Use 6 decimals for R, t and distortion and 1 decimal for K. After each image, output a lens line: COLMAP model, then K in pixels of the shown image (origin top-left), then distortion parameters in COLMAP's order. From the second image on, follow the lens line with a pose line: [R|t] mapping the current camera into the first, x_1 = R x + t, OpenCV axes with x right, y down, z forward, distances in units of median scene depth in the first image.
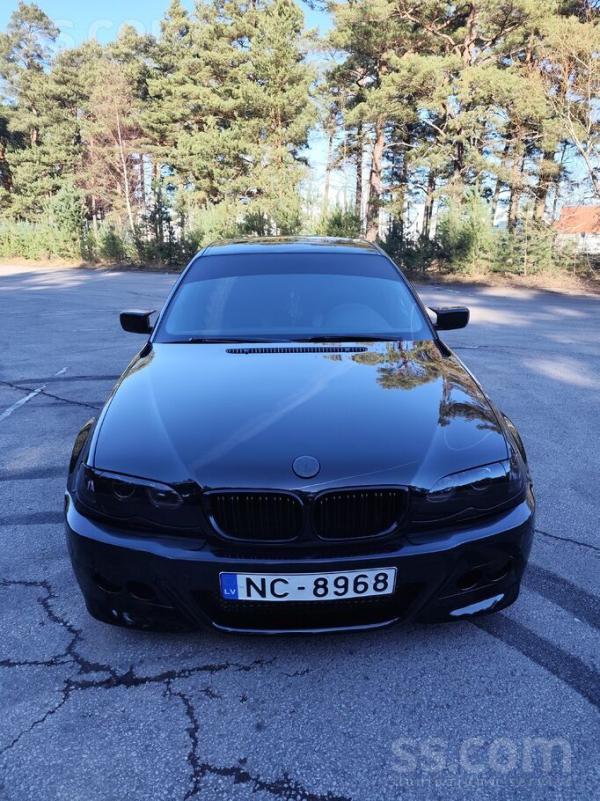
lens RADIAL K [[621.4, 0, 278.6], [0, 621.4, 399.3], [0, 0, 1]] dist [0.054741, -0.074345]
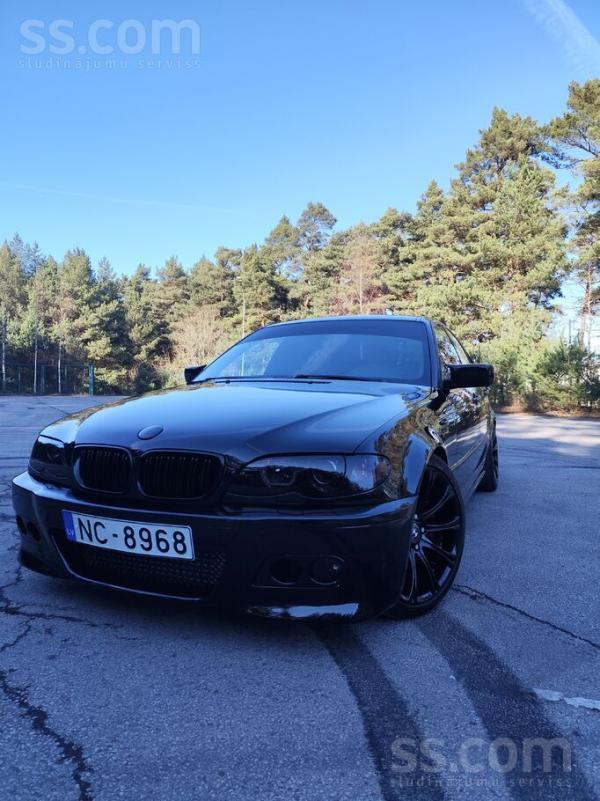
lens RADIAL K [[621.4, 0, 278.6], [0, 621.4, 399.3], [0, 0, 1]] dist [0.054741, -0.074345]
pose [[0.864975, 0.015789, -0.501566, 0.180132], [-0.157828, 0.957342, -0.242046, 0.064227], [0.476349, 0.288525, 0.830569, 0.035641]]
